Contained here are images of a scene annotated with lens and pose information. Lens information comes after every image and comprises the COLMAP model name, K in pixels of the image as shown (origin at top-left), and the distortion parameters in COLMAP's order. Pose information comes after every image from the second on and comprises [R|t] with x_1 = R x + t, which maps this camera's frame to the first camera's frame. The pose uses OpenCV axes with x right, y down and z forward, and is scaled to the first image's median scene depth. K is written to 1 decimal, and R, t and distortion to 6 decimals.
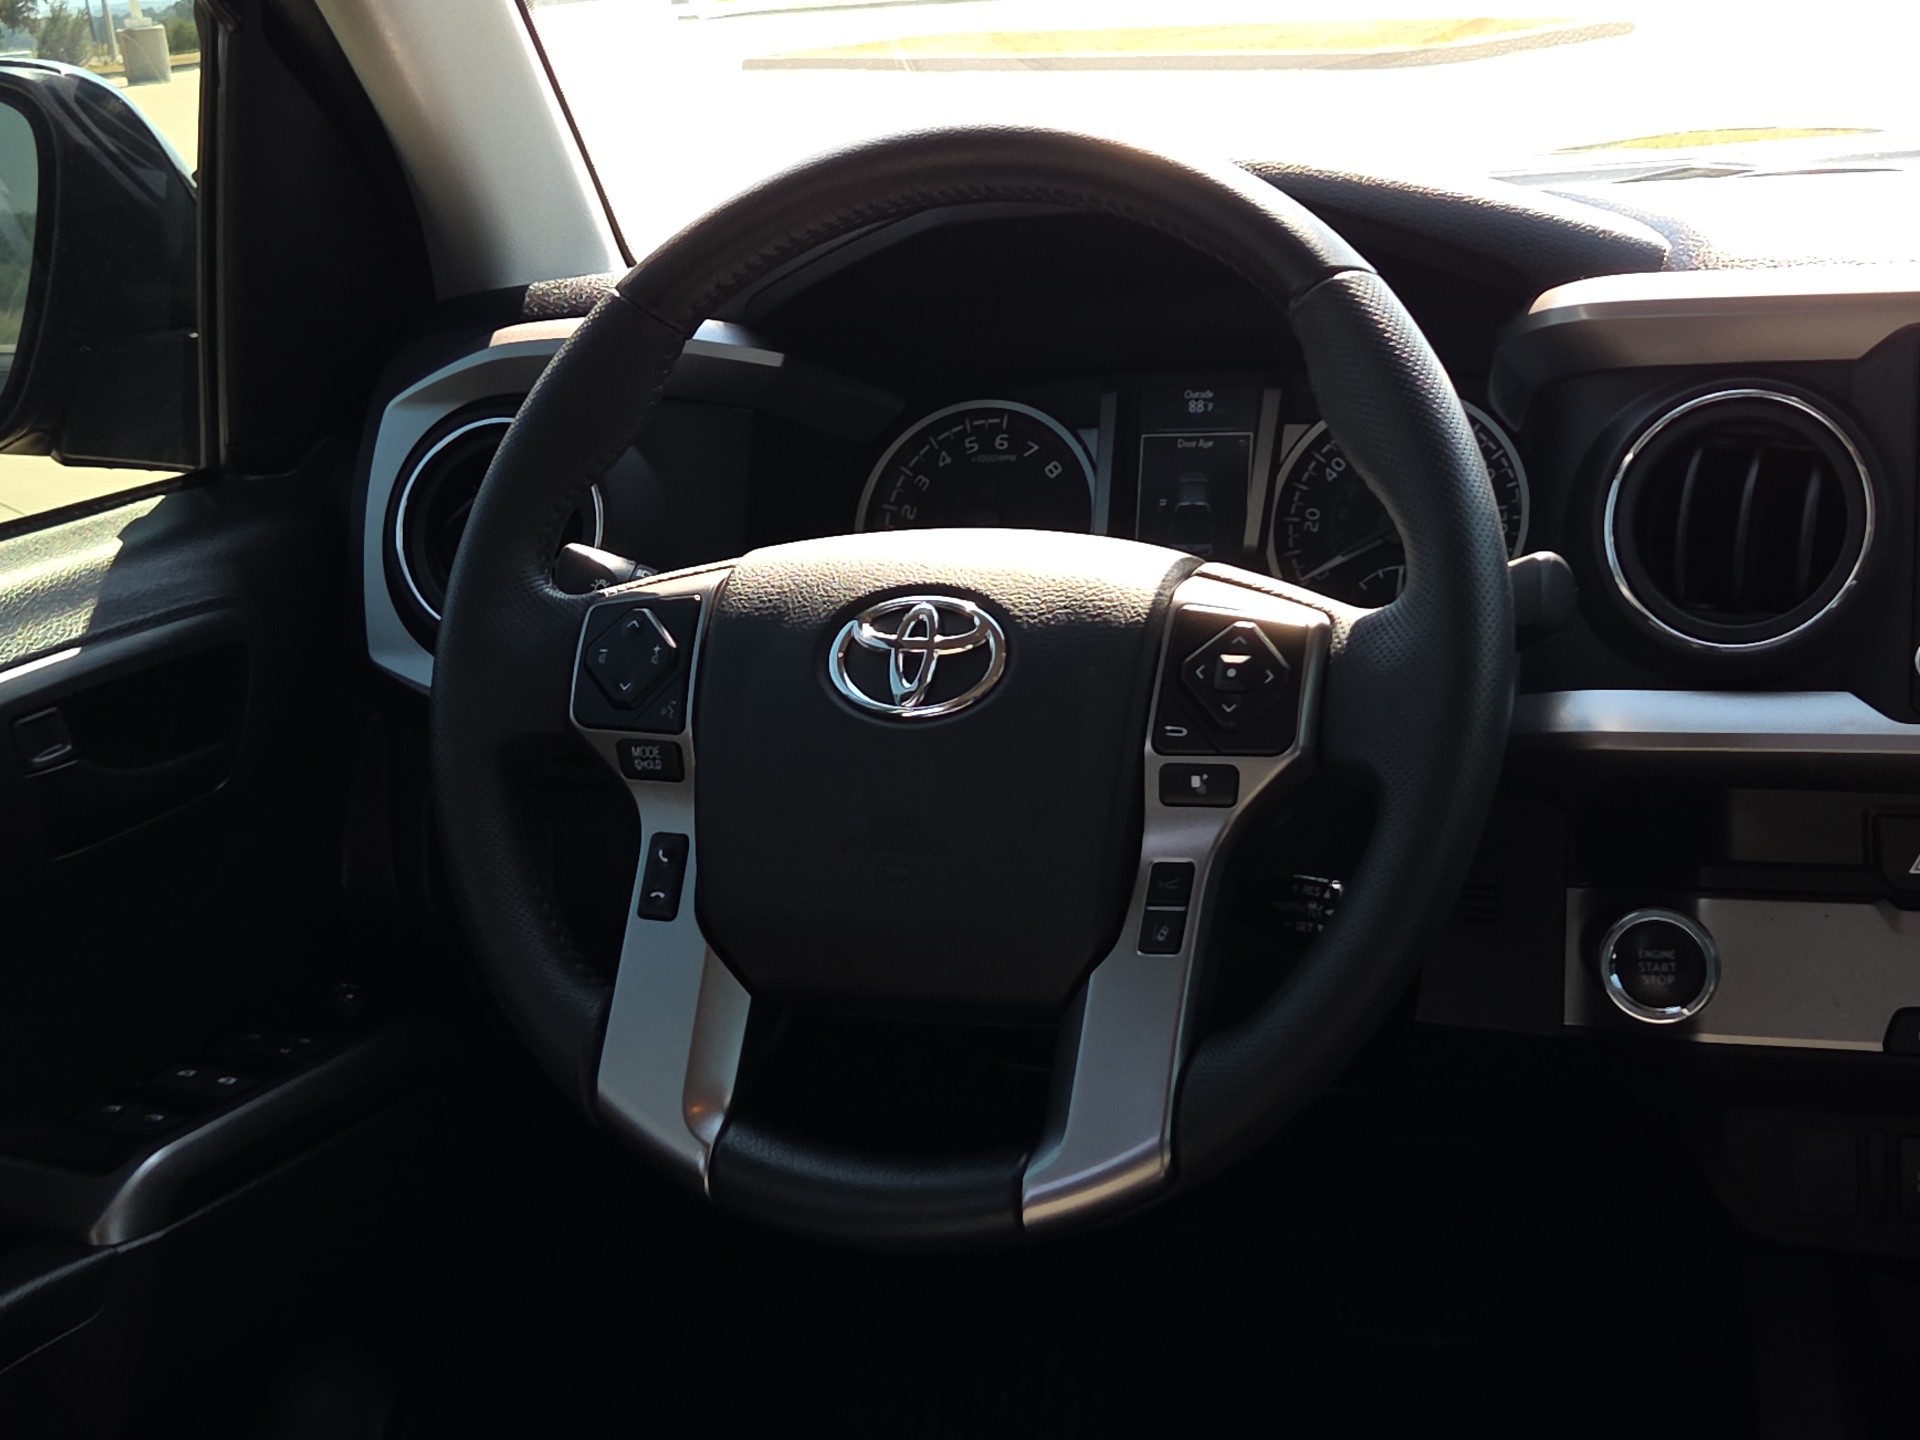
lens RADIAL K [[2994.1, 0, 994.7], [0, 2994.1, 715.0], [0, 0, 1]] dist [0.097685, -0.232969]
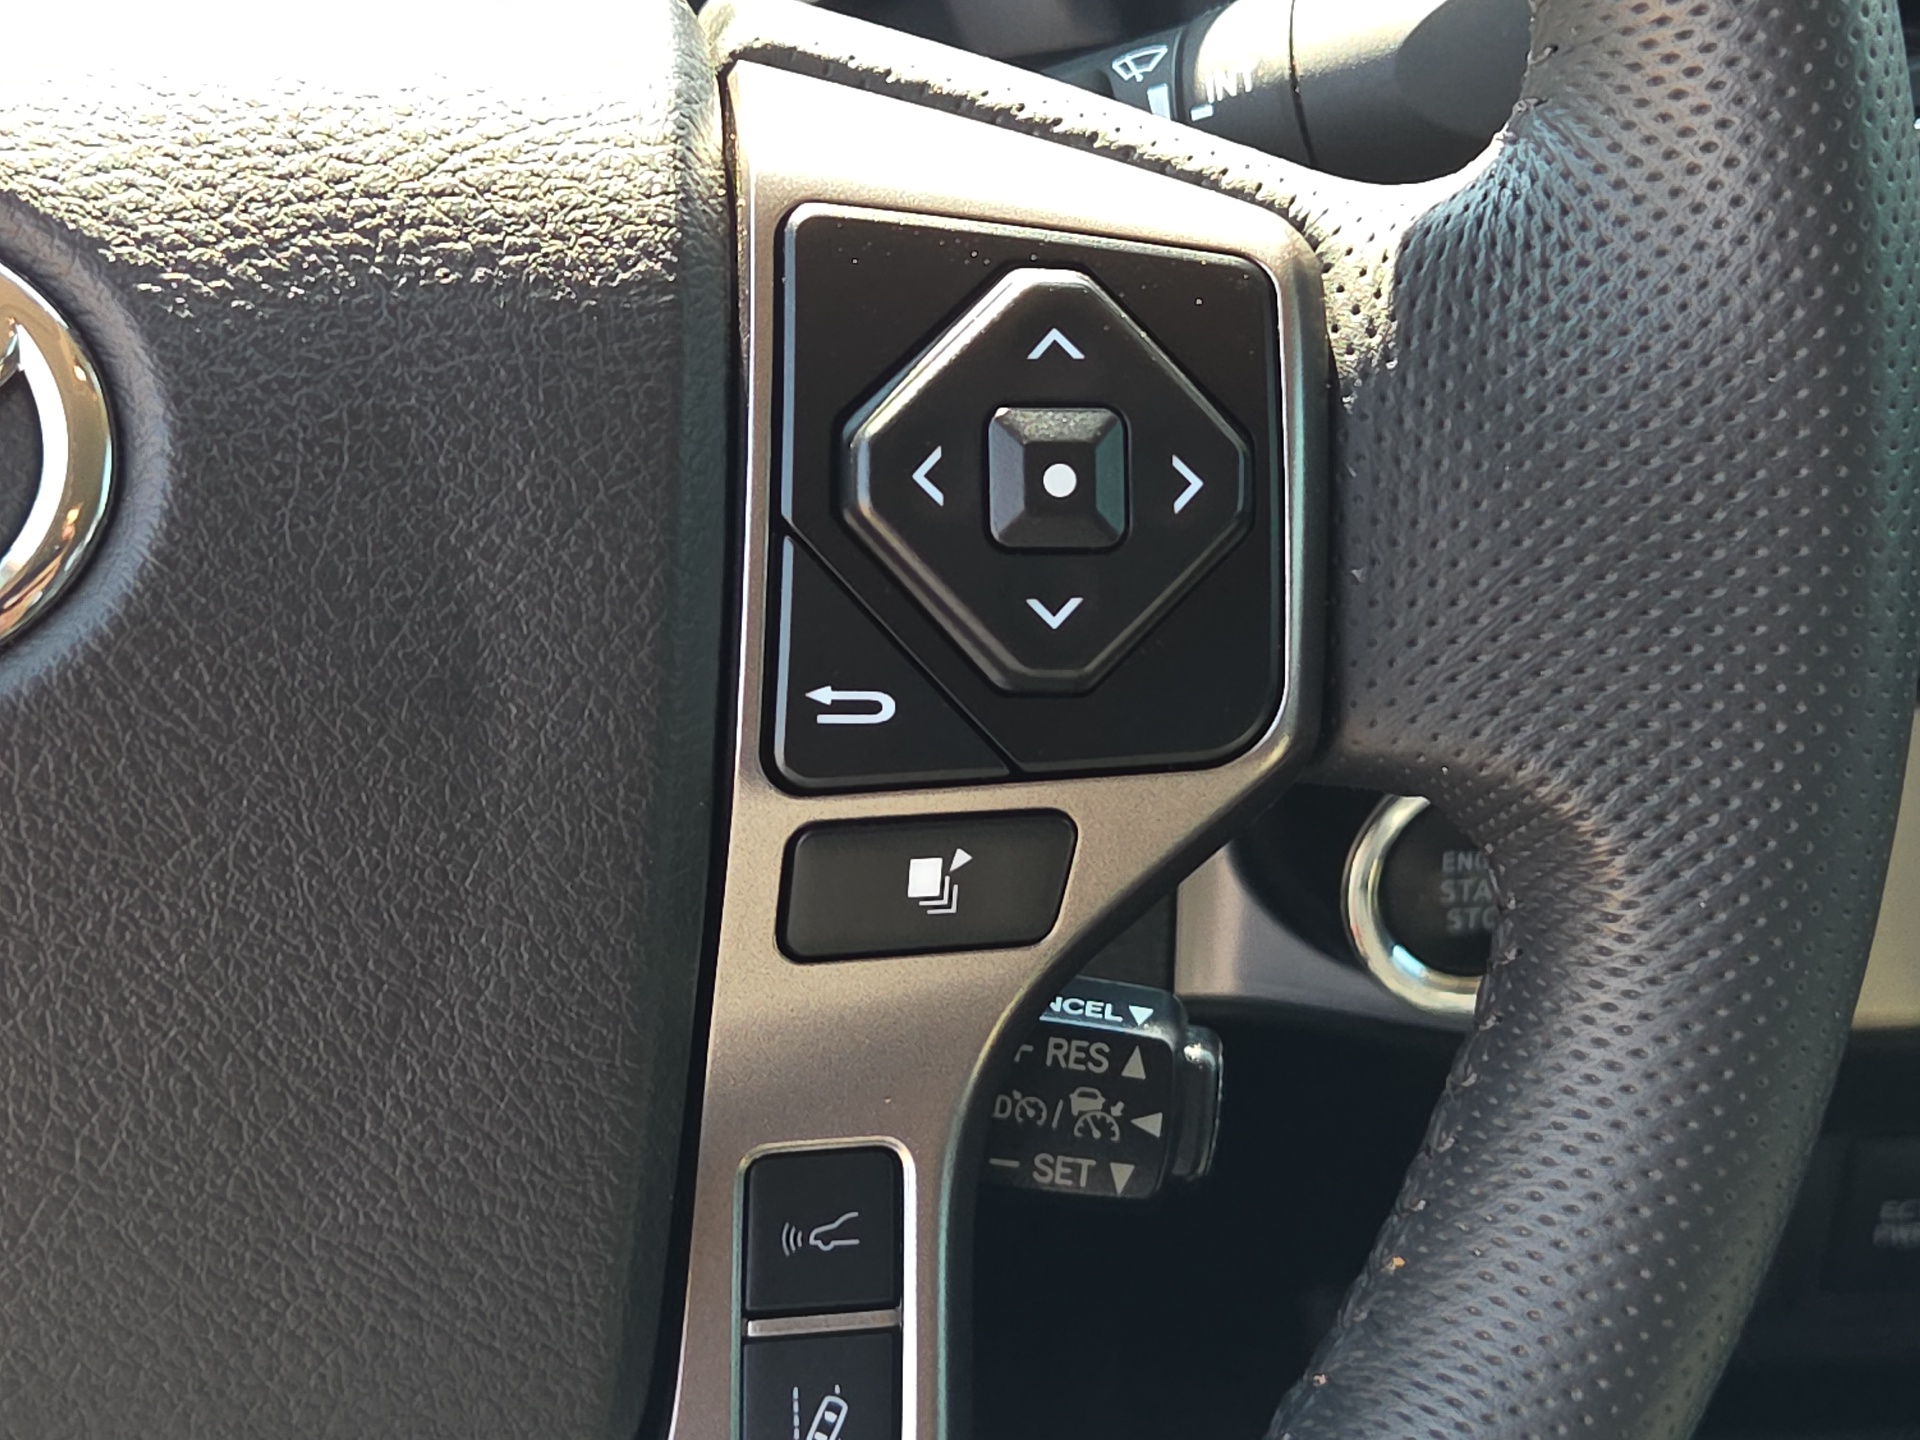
lens RADIAL K [[3449.6, 0, 962.6], [0, 3449.6, 683.7], [0, 0, 1]] dist [0.031658, 0.063830]
pose [[0.851085, -0.137112, 0.506808, -0.078859], [-0.002367, 0.964286, 0.264853, -0.071370], [-0.525022, -0.226612, 0.820365, 0.686902]]
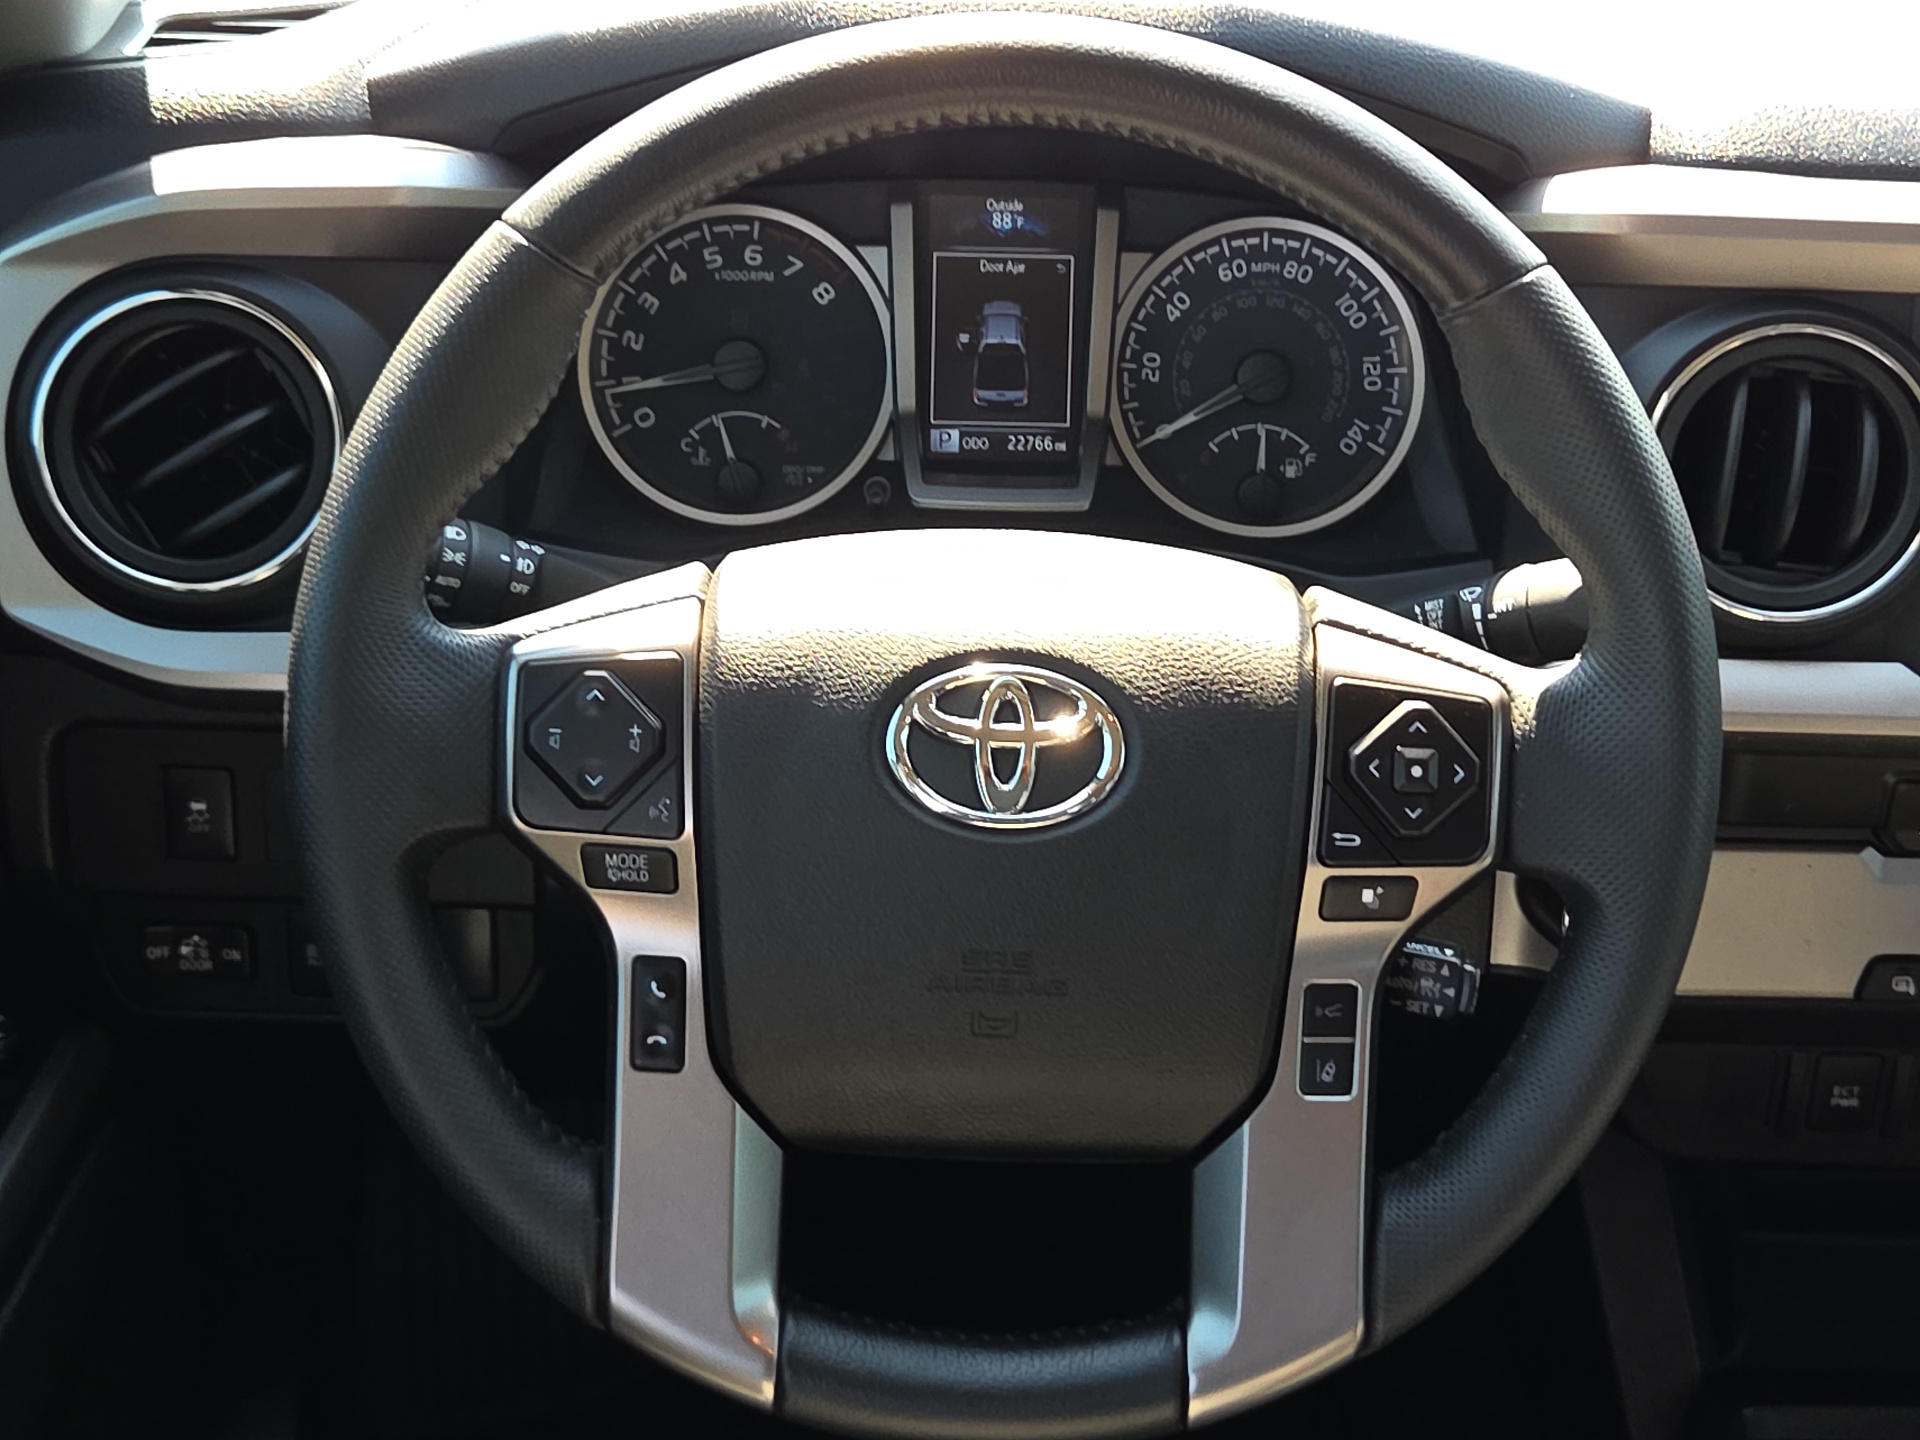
lens RADIAL K [[2994.1, 0, 994.7], [0, 2994.1, 715.0], [0, 0, 1]] dist [0.097685, -0.232969]
pose [[0.924370, -0.089321, 0.370894, -0.310762], [-0.008019, 0.967441, 0.252970, -0.220232], [-0.381414, -0.236812, 0.893557, 0.275565]]
